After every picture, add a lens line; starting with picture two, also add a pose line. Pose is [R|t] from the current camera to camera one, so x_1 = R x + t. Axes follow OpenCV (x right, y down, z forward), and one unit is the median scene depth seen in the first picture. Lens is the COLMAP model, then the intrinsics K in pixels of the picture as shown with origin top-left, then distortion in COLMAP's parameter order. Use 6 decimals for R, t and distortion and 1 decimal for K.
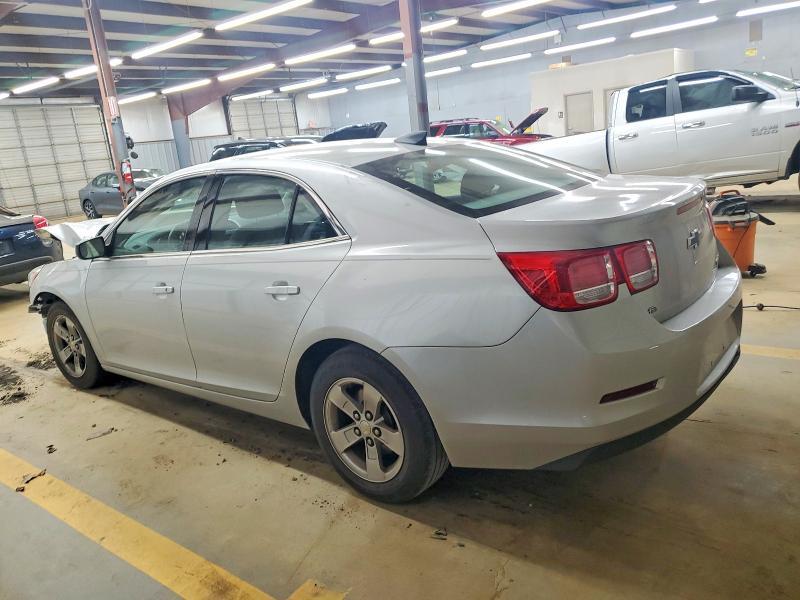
lens RADIAL K [[623.3, 0, 402.7], [0, 623.3, 296.8], [0, 0, 1]] dist [-0.001486, 0.006385]
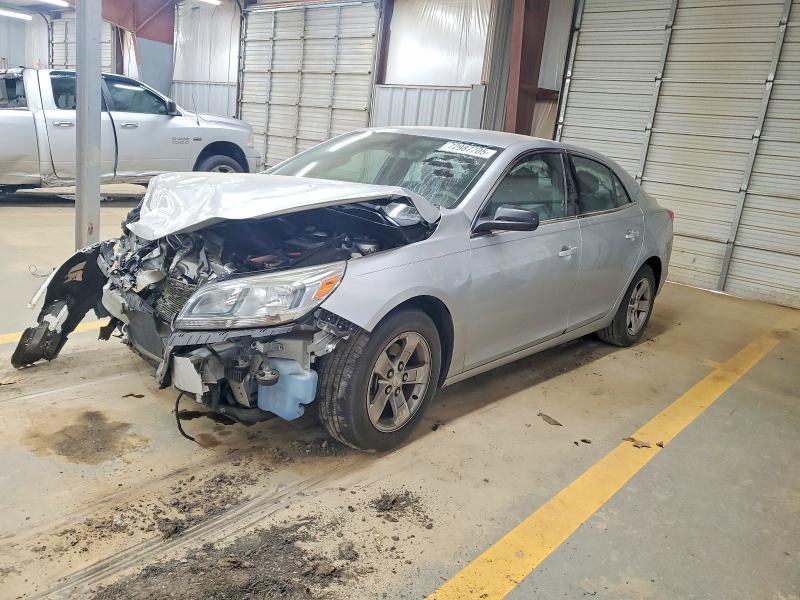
lens RADIAL K [[623.3, 0, 402.7], [0, 623.3, 296.8], [0, 0, 1]] dist [-0.001486, 0.006385]
pose [[0.017045, -0.118346, 0.992826, -1.312619], [0.138816, 0.983634, 0.114867, -0.085088], [-0.990172, 0.135862, 0.033194, 1.110583]]
